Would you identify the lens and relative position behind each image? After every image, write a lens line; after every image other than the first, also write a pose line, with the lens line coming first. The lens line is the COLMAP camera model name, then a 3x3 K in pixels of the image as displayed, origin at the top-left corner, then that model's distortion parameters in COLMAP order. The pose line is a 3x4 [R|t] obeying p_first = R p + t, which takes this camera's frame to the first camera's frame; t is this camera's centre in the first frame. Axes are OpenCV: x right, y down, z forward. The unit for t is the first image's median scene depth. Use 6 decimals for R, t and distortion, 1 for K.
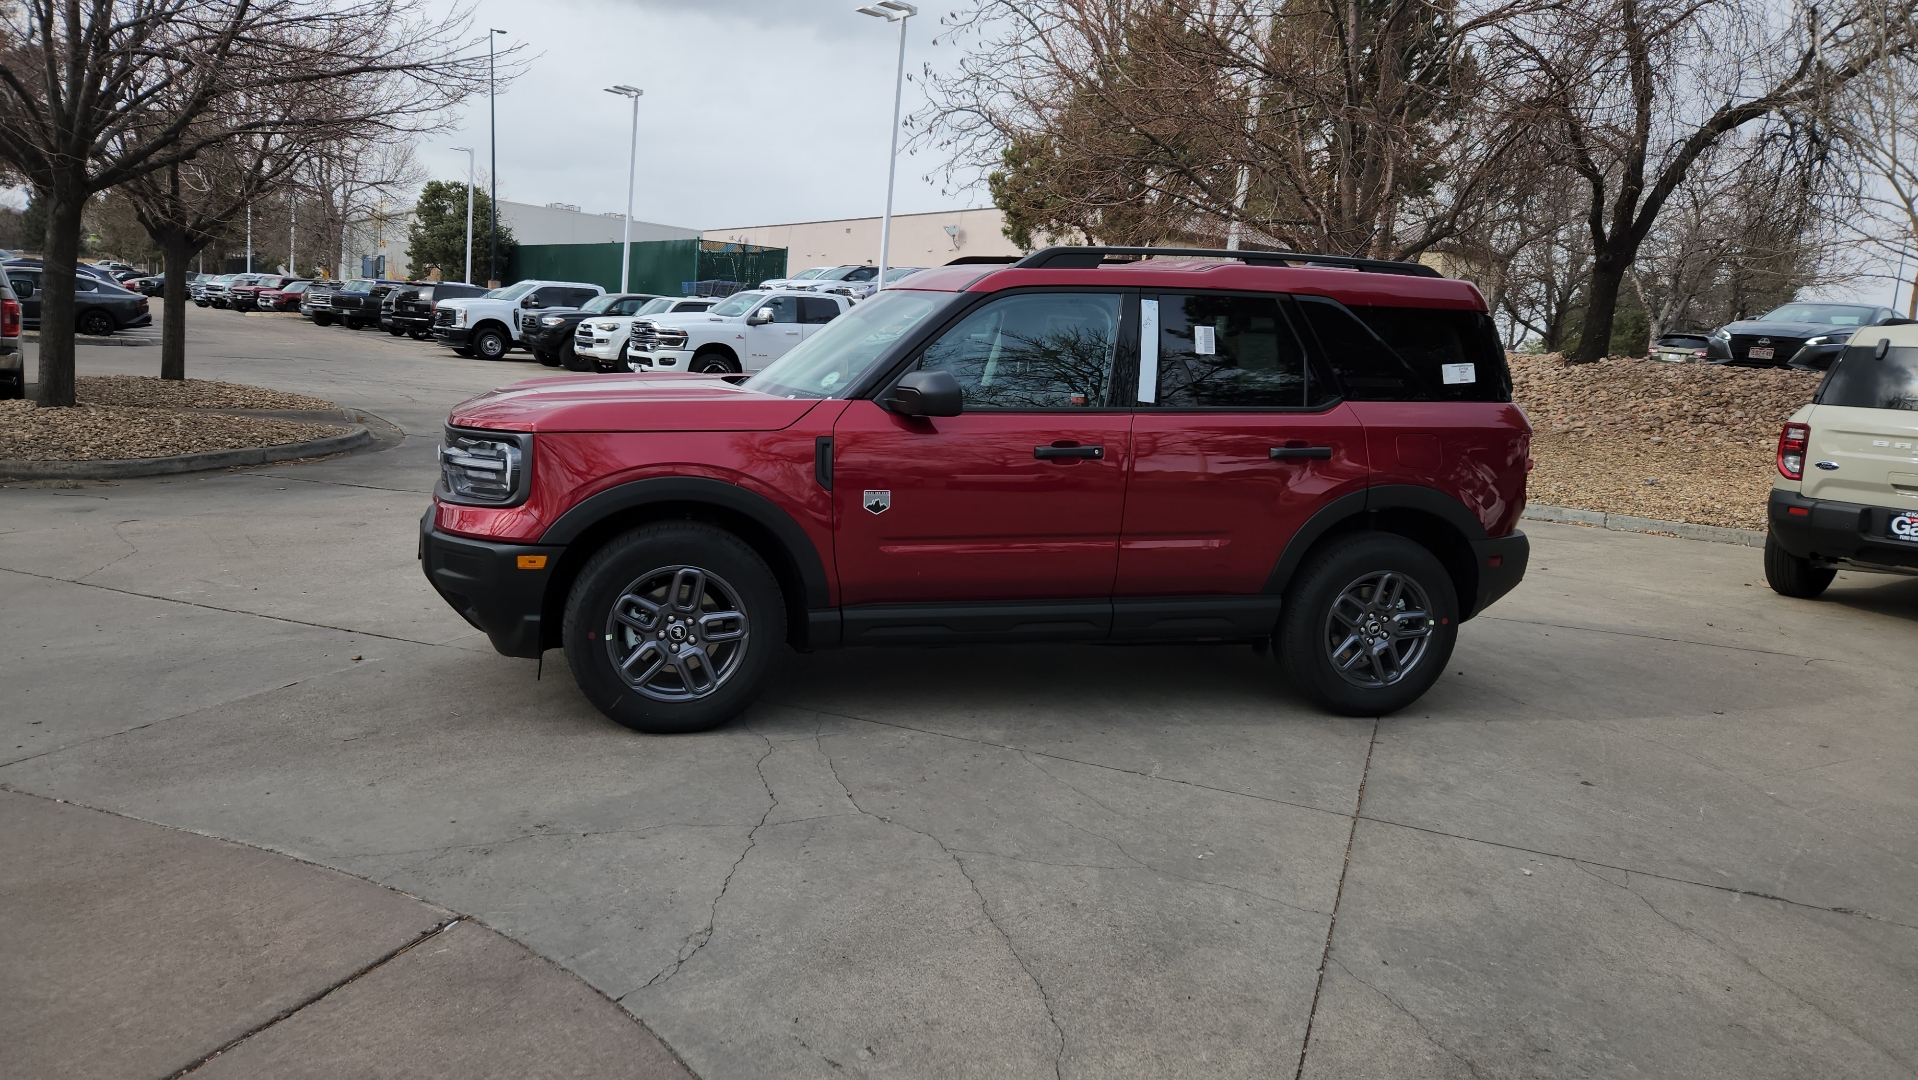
lens RADIAL K [[1274.3, 0, 936.2], [0, 1274.3, 533.3], [0, 0, 1]] dist [0.073775, -0.061764]
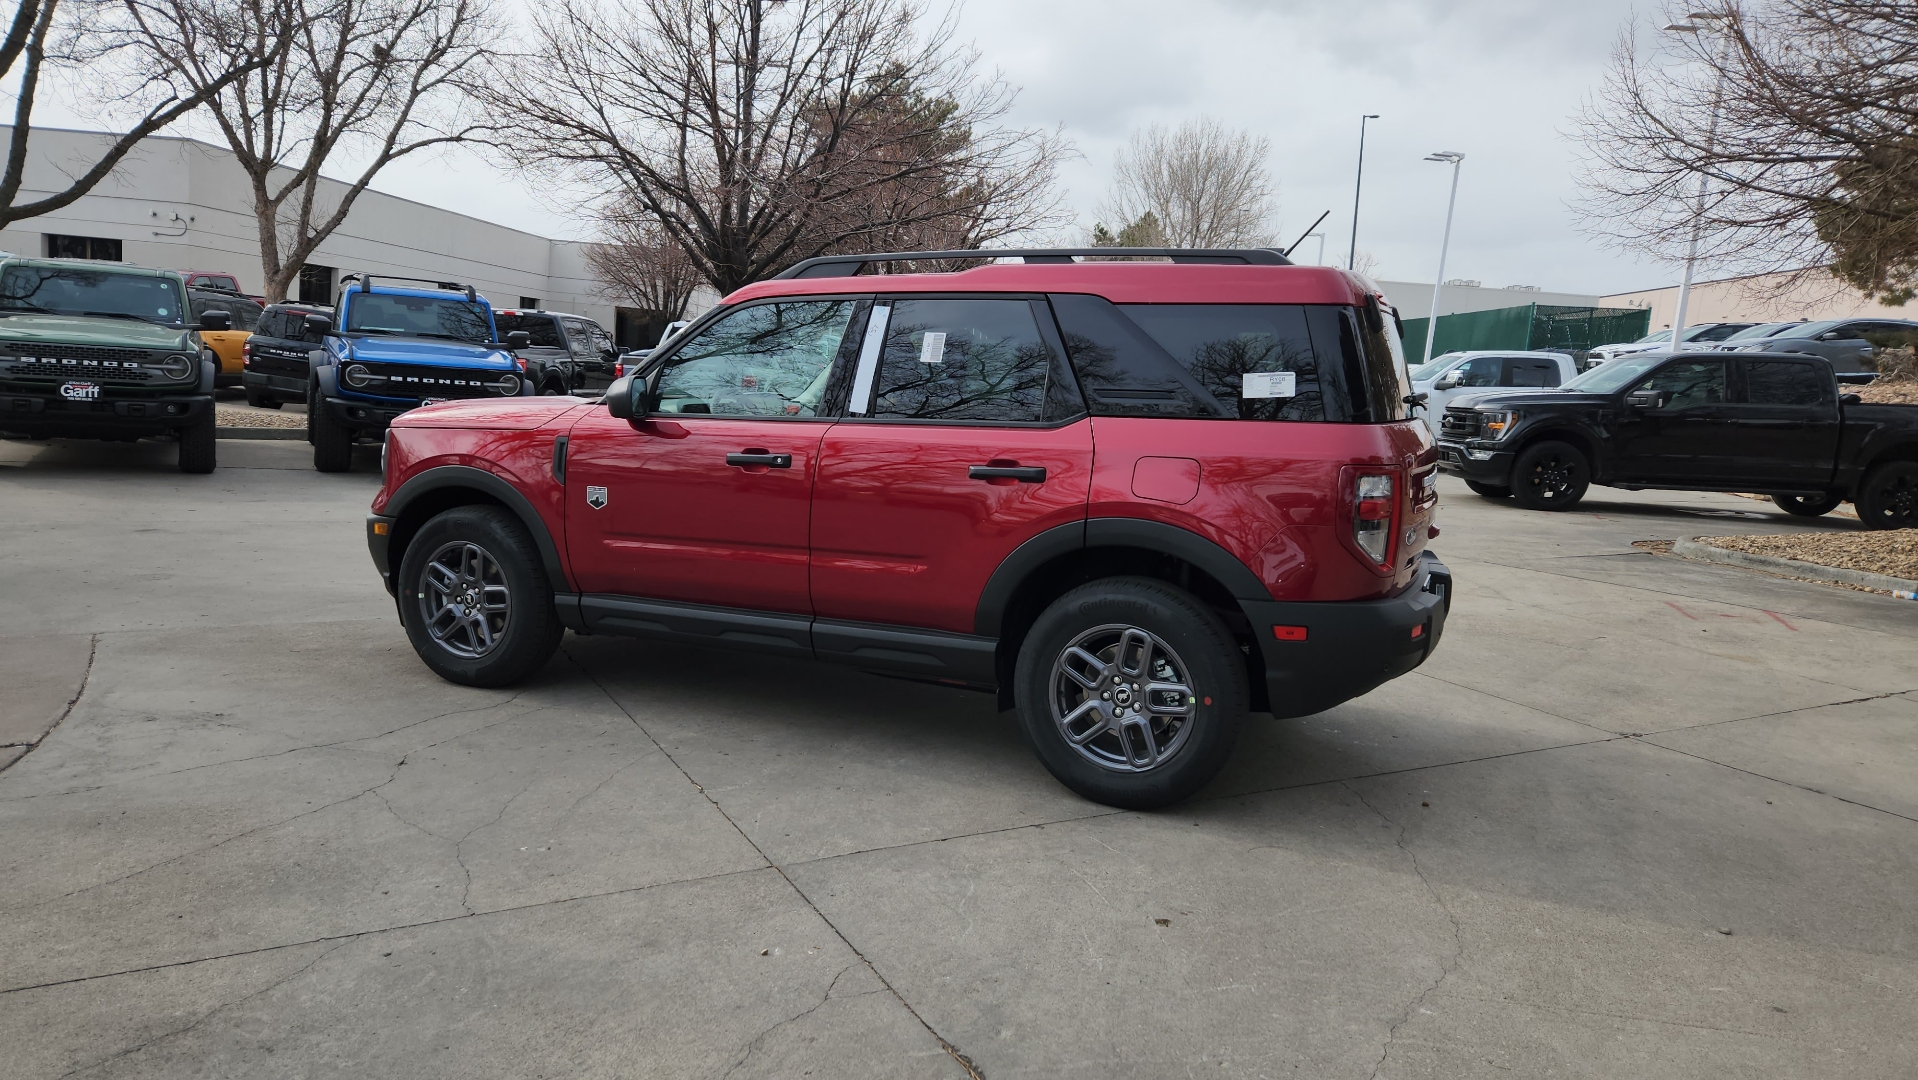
lens RADIAL K [[1274.3, 0, 936.2], [0, 1274.3, 533.3], [0, 0, 1]] dist [0.073775, -0.061764]
pose [[0.773701, 0.060974, -0.630609, 0.808356], [-0.100266, 0.994598, -0.026850, 0.005022], [0.625566, 0.084003, 0.775636, 0.315262]]
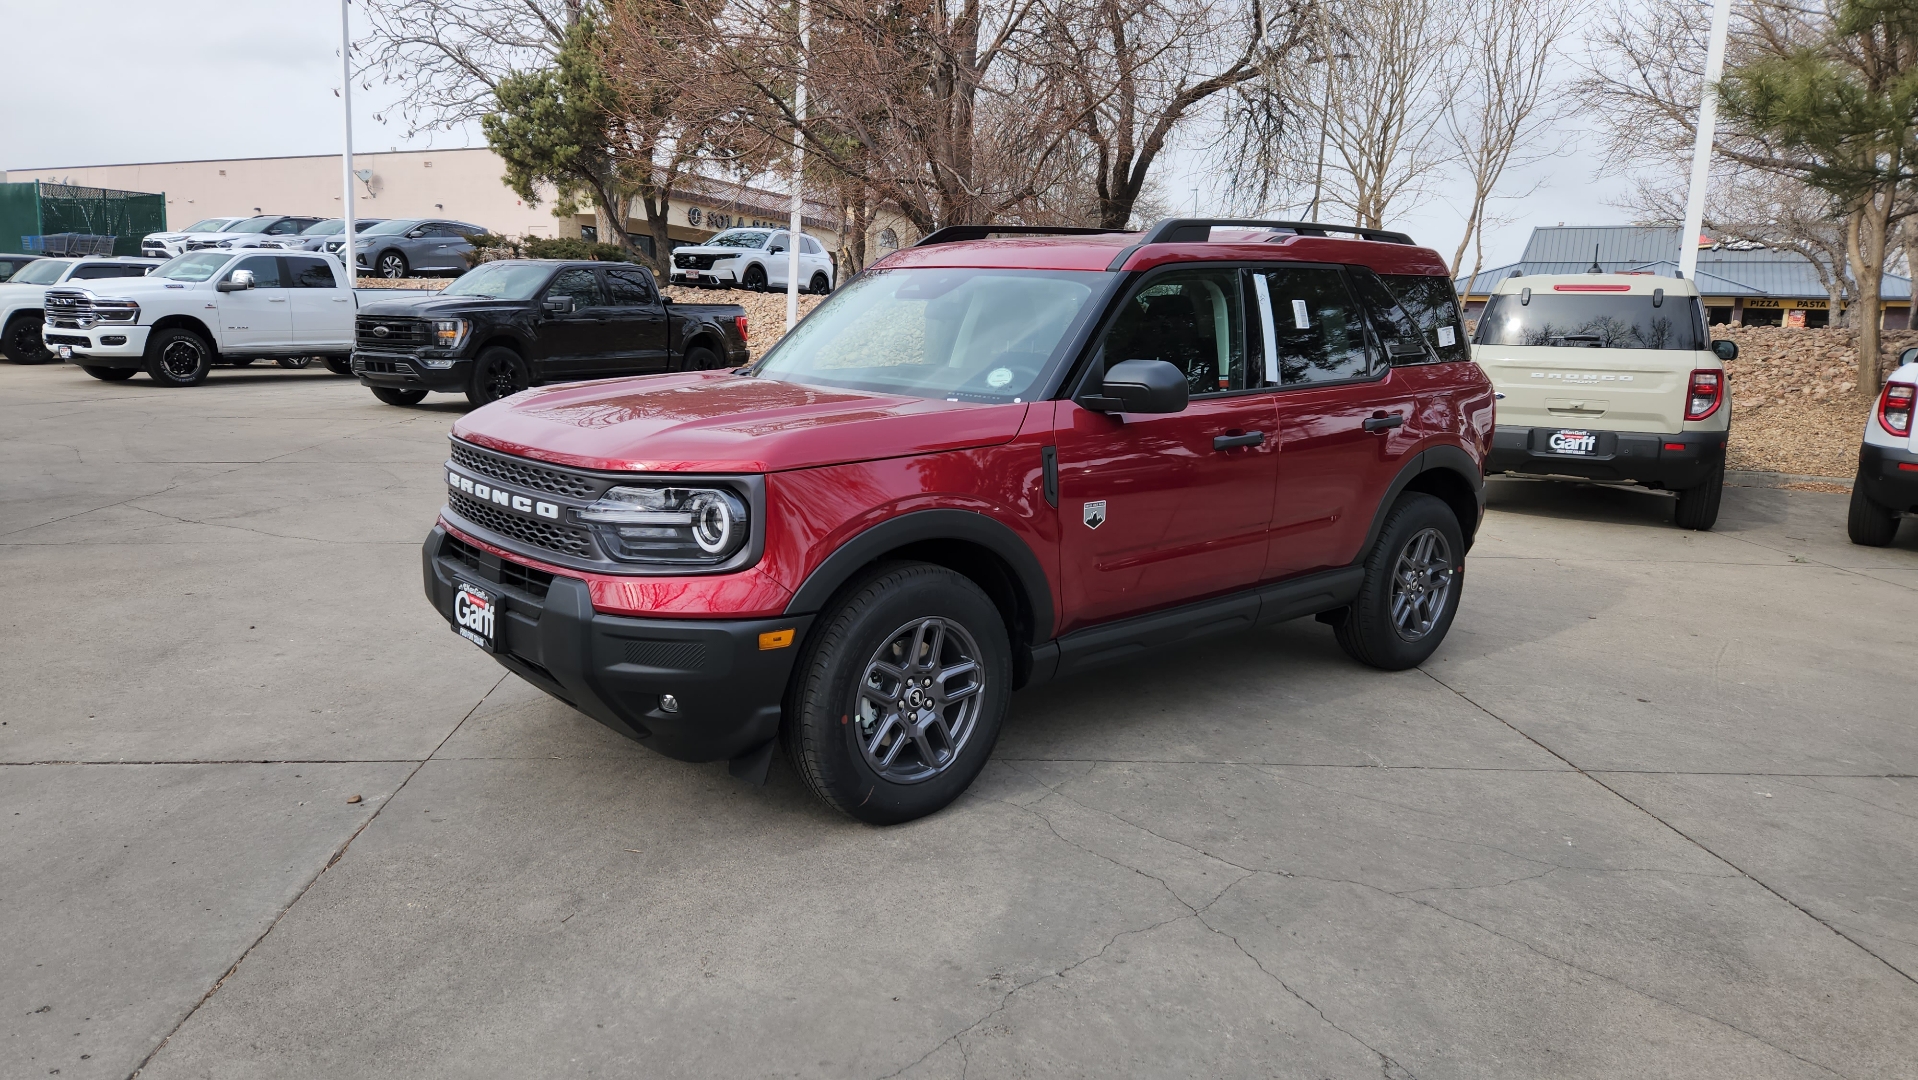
lens RADIAL K [[1274.3, 0, 936.2], [0, 1274.3, 533.3], [0, 0, 1]] dist [0.073775, -0.061764]
pose [[0.901498, -0.106870, 0.419381, -0.481967], [0.091367, 0.994188, 0.056945, -0.067671], [-0.423029, -0.013019, 0.906023, 0.231561]]
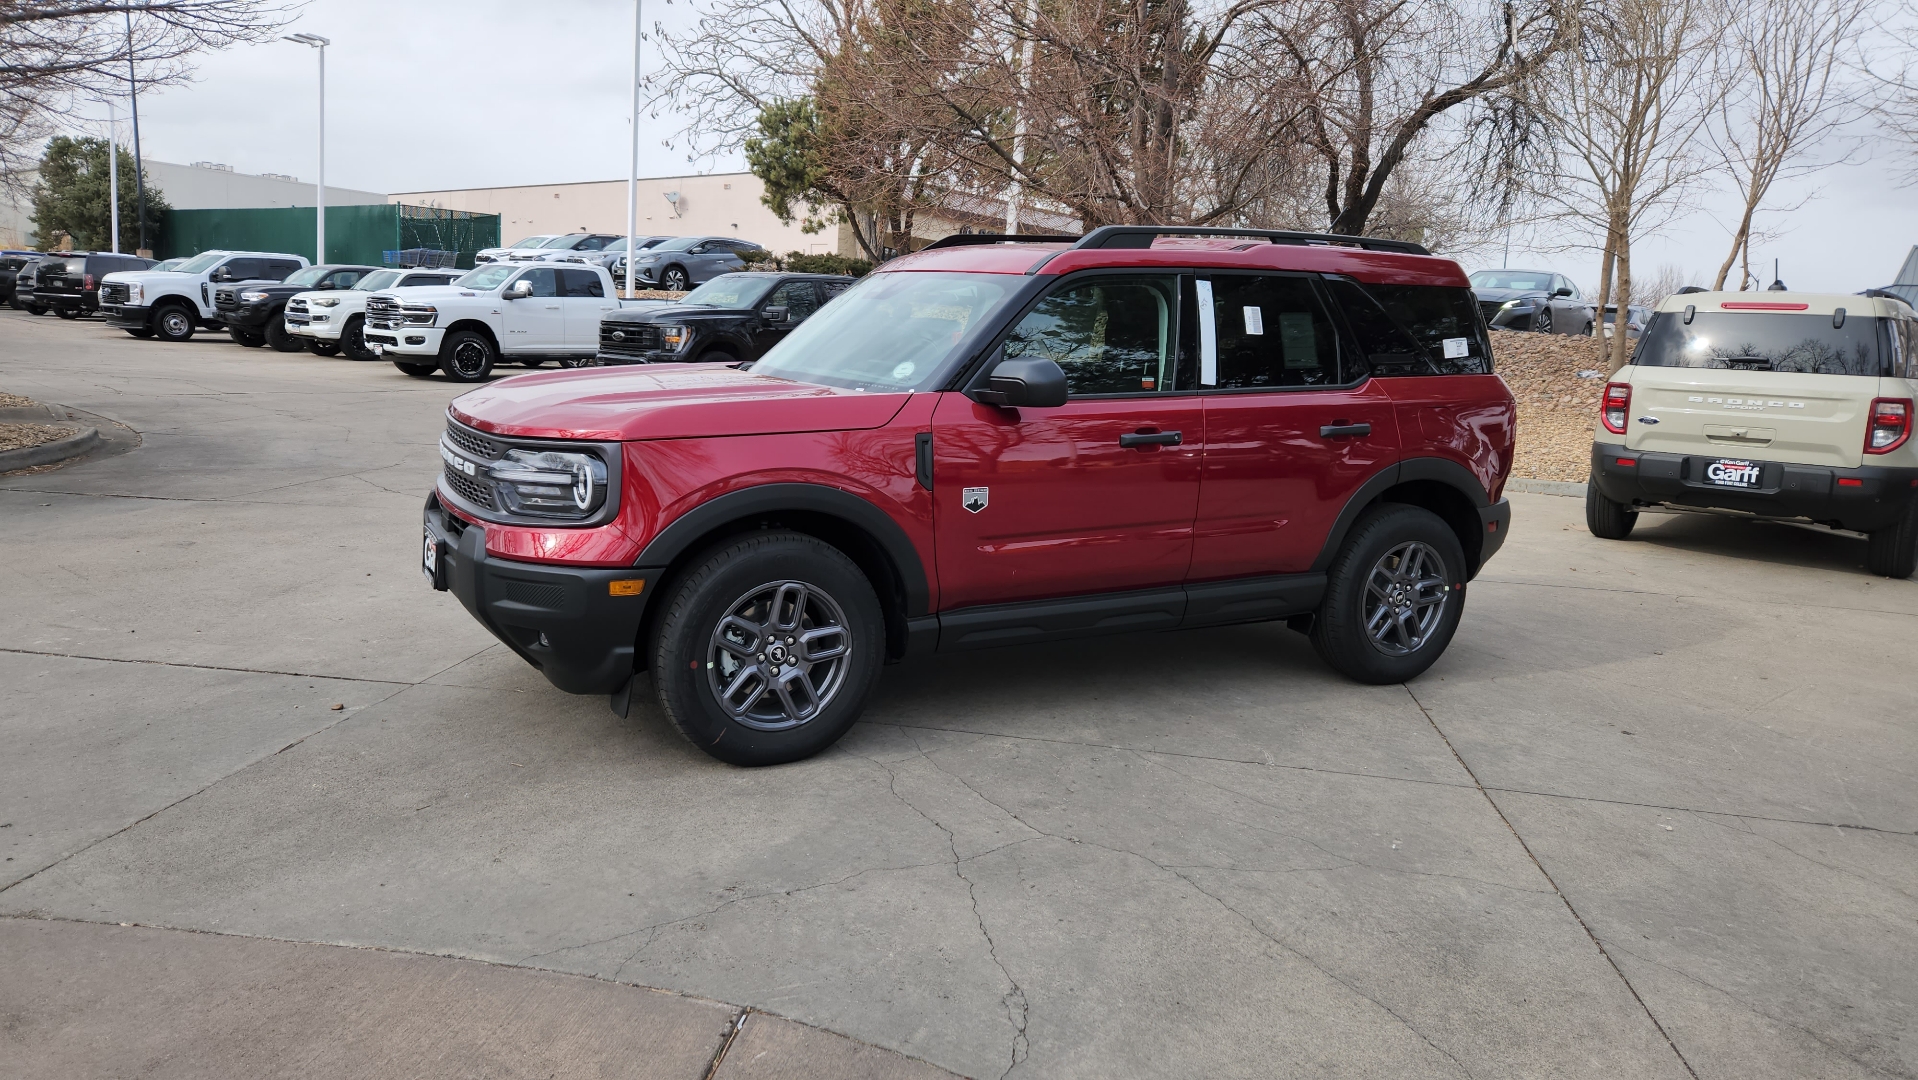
lens RADIAL K [[1274.3, 0, 936.2], [0, 1274.3, 533.3], [0, 0, 1]] dist [0.073775, -0.061764]
pose [[0.974609, -0.052196, 0.217746, -0.263036], [0.047026, 0.998477, 0.028863, -0.027154], [-0.218921, -0.017891, 0.975579, 0.082598]]
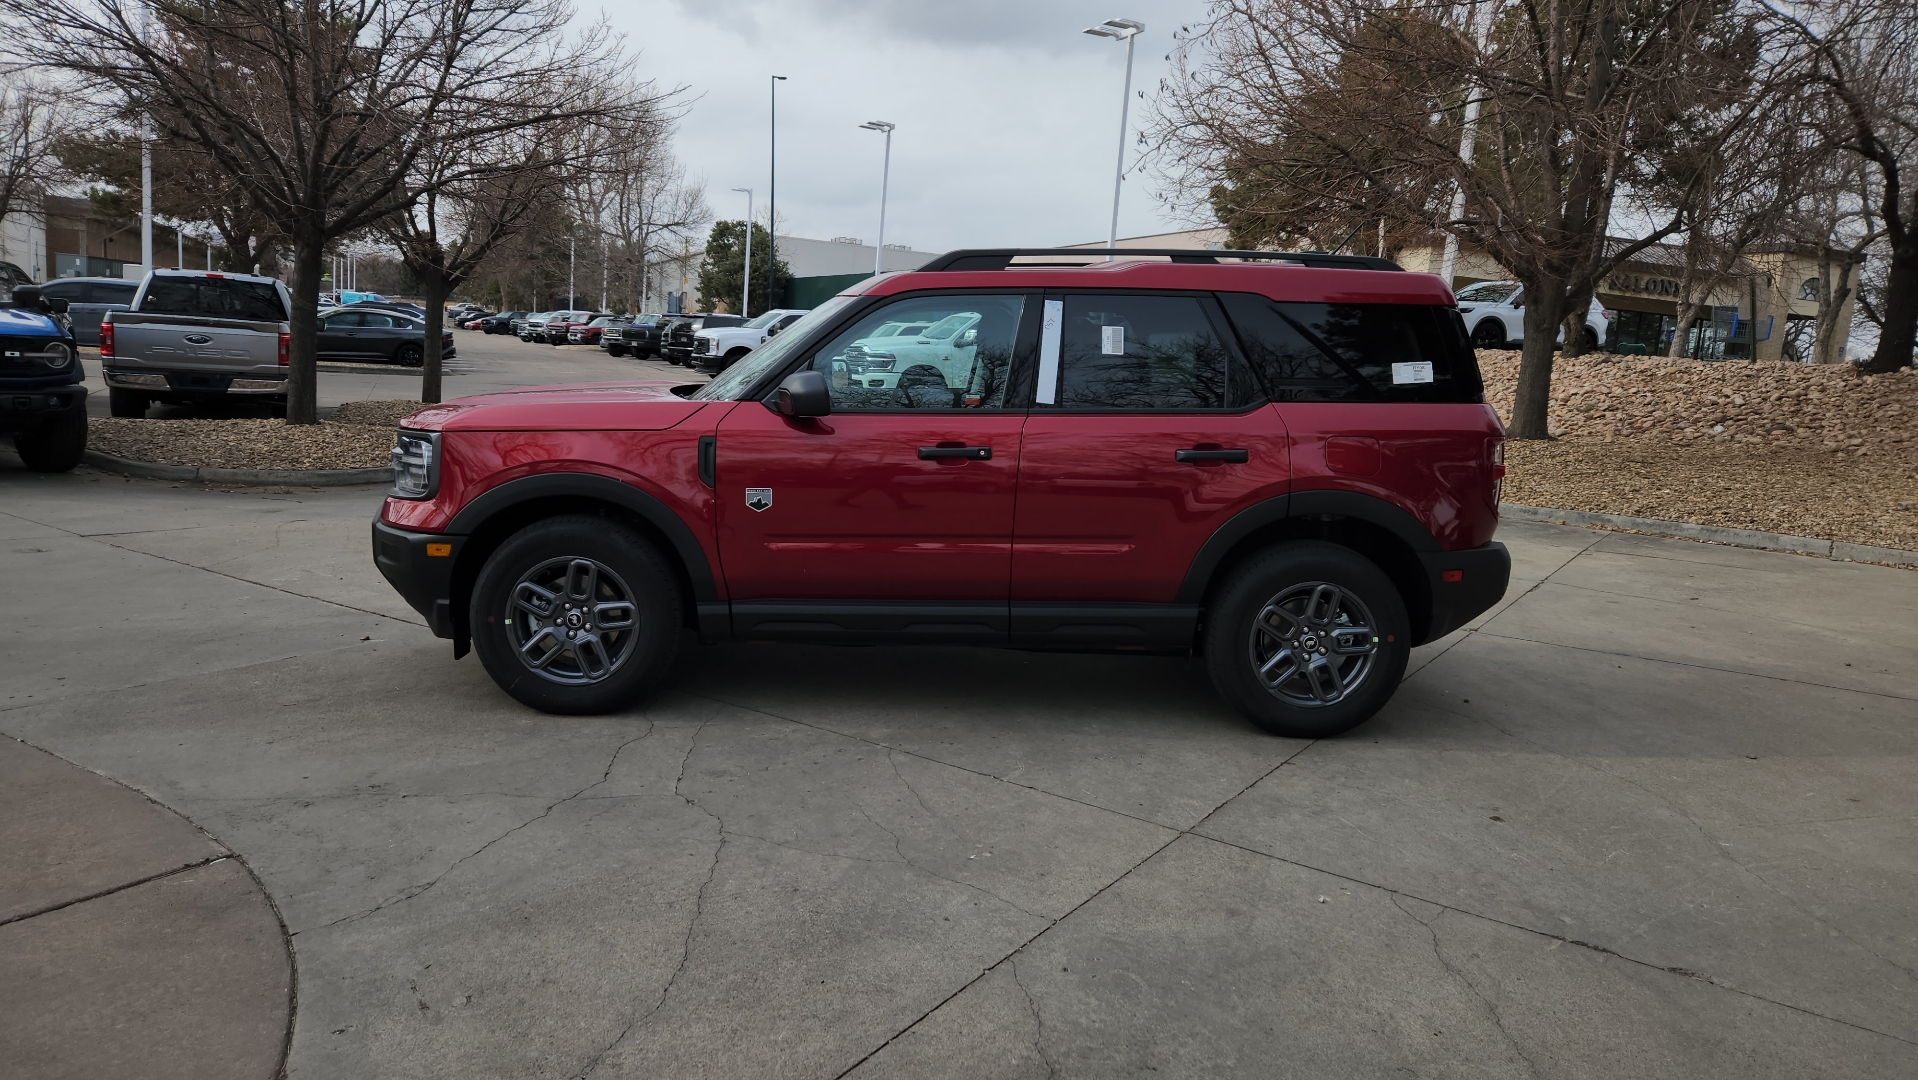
lens RADIAL K [[1275.4, 0, 925.2], [0, 1275.4, 534.1], [0, 0, 1]] dist [0.075254, -0.059865]
pose [[0.974604, 0.016817, -0.223303, 0.295222], [-0.020797, 0.999664, -0.015482, 0.015044], [0.222968, 0.019733, 0.974626, 0.019689]]
